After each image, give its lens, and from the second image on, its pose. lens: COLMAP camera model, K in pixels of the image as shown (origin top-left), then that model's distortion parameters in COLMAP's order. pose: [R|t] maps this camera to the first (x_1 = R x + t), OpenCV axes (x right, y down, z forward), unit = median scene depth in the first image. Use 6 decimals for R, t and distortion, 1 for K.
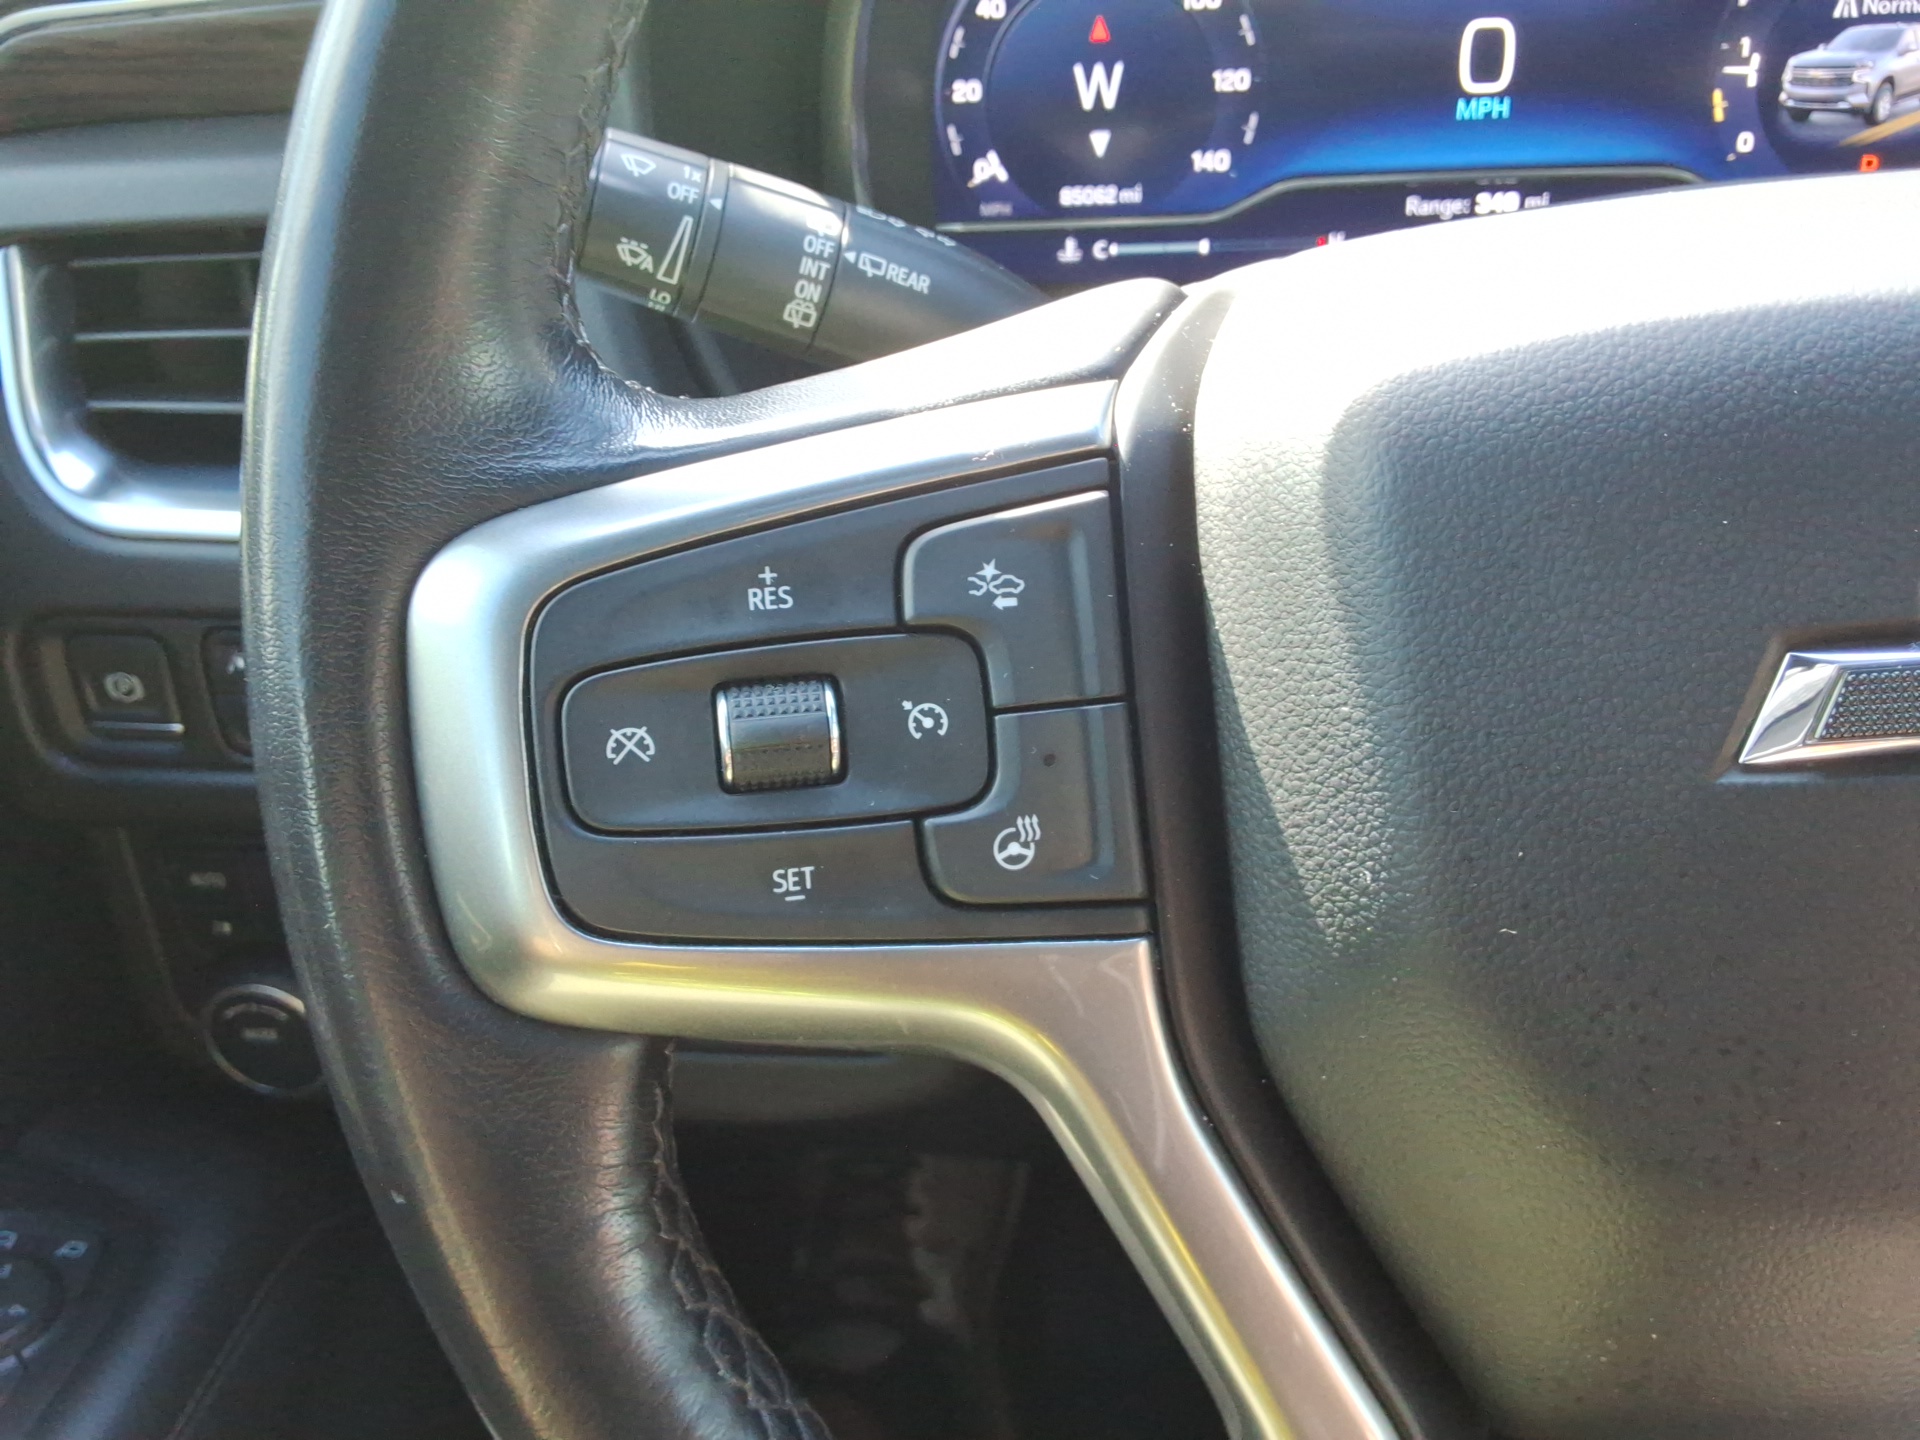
lens RADIAL K [[1551.8, 0, 979.3], [0, 1551.8, 730.6], [0, 0, 1]] dist [0.117111, -0.187570]
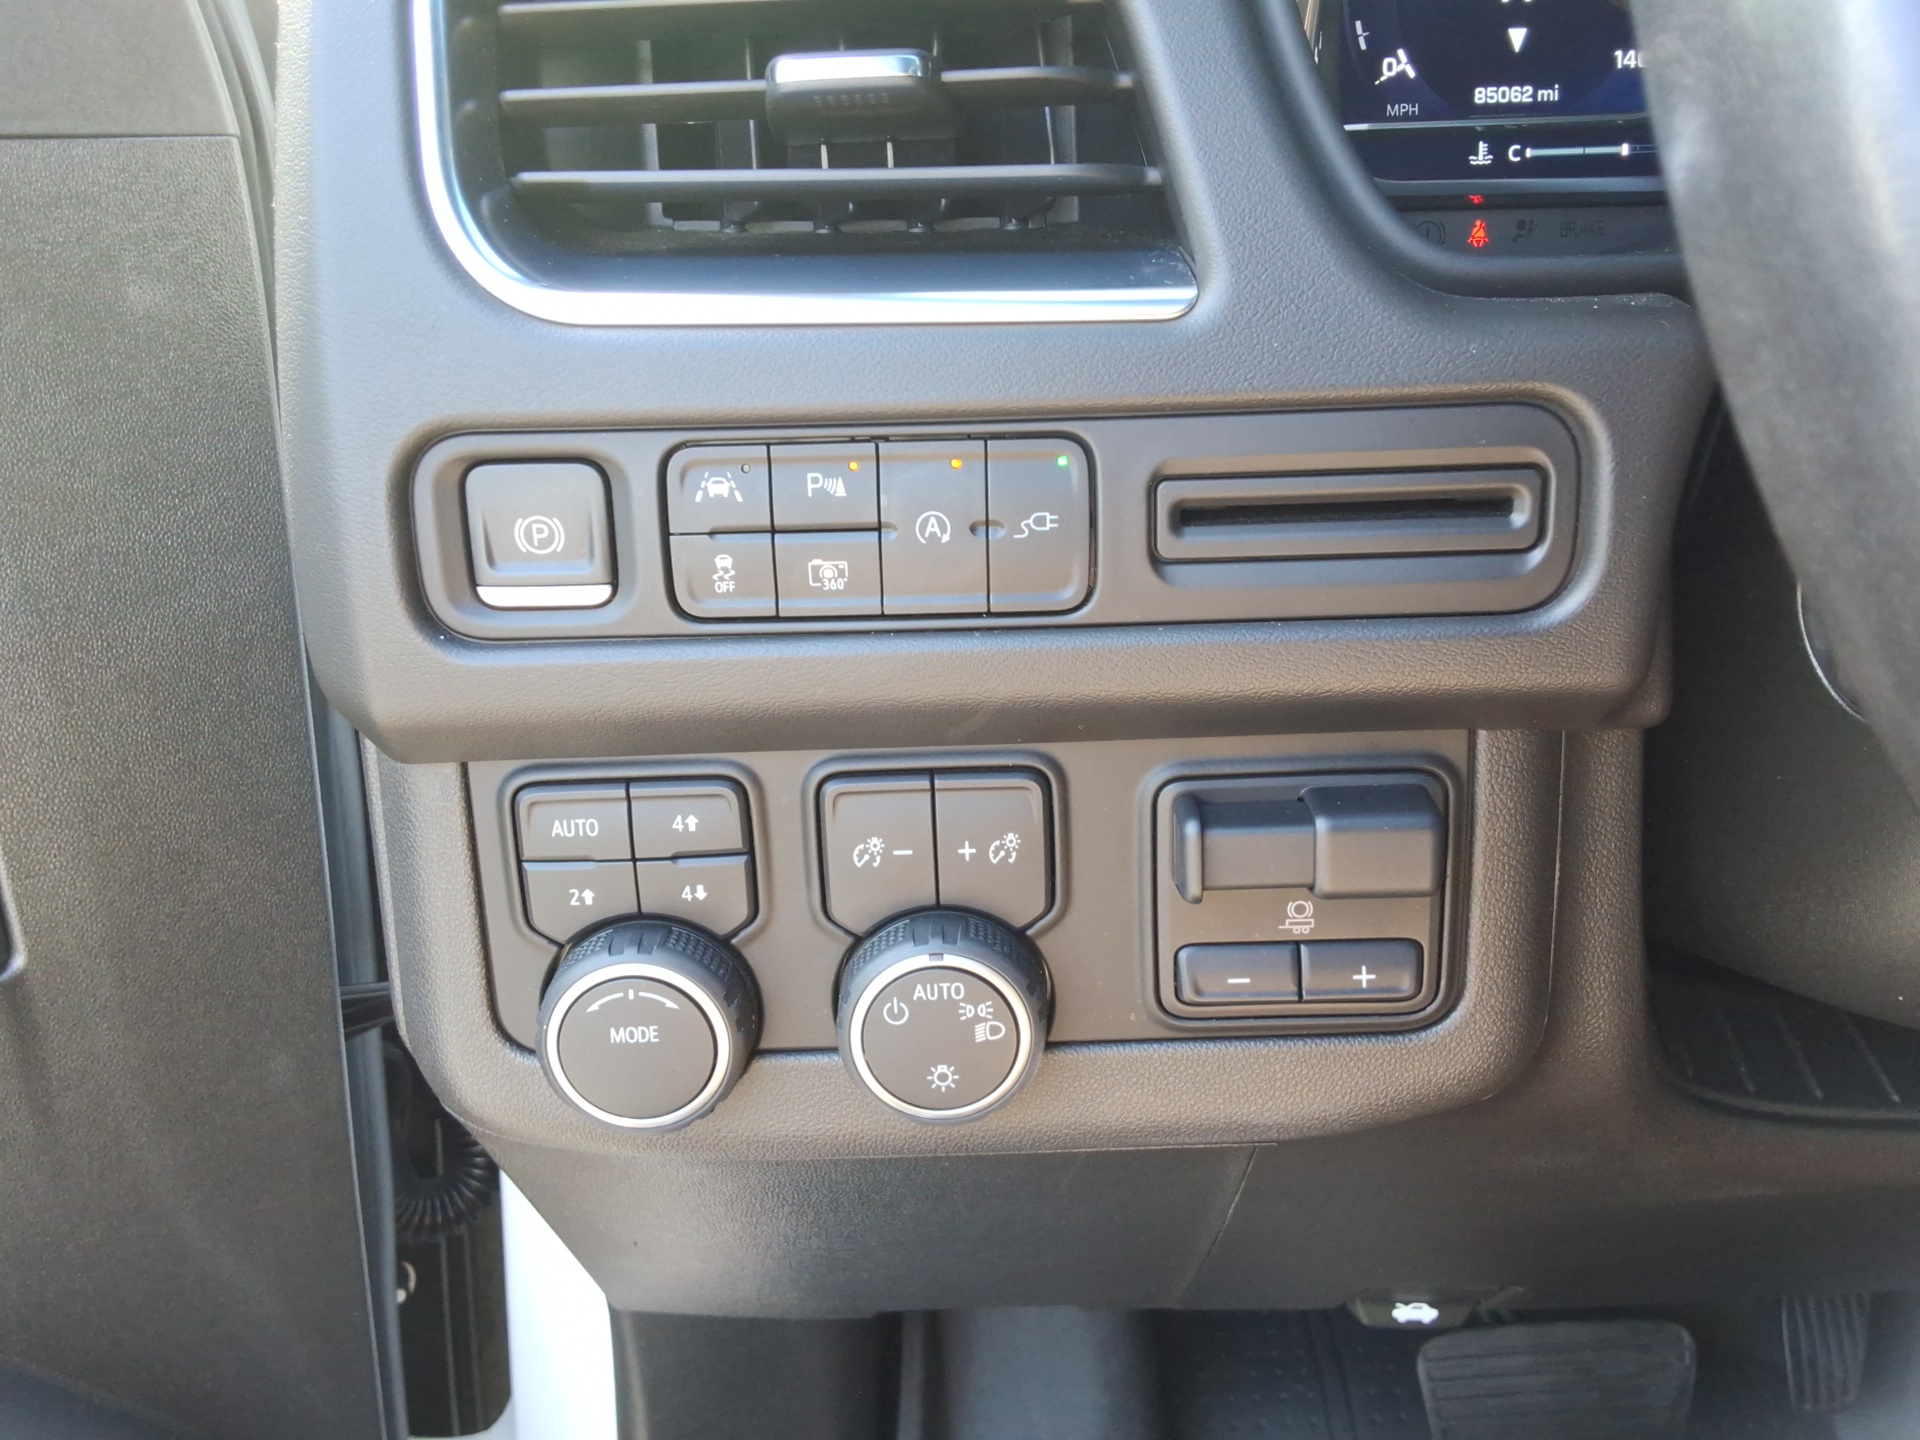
lens RADIAL K [[1551.8, 0, 978.9], [0, 1551.8, 716.0], [0, 0, 1]] dist [0.117111, -0.187570]
pose [[0.992903, -0.022368, 0.116809, -0.379392], [0.045964, 0.978011, -0.203426, 0.205930], [-0.109690, 0.207352, 0.972097, 0.220504]]
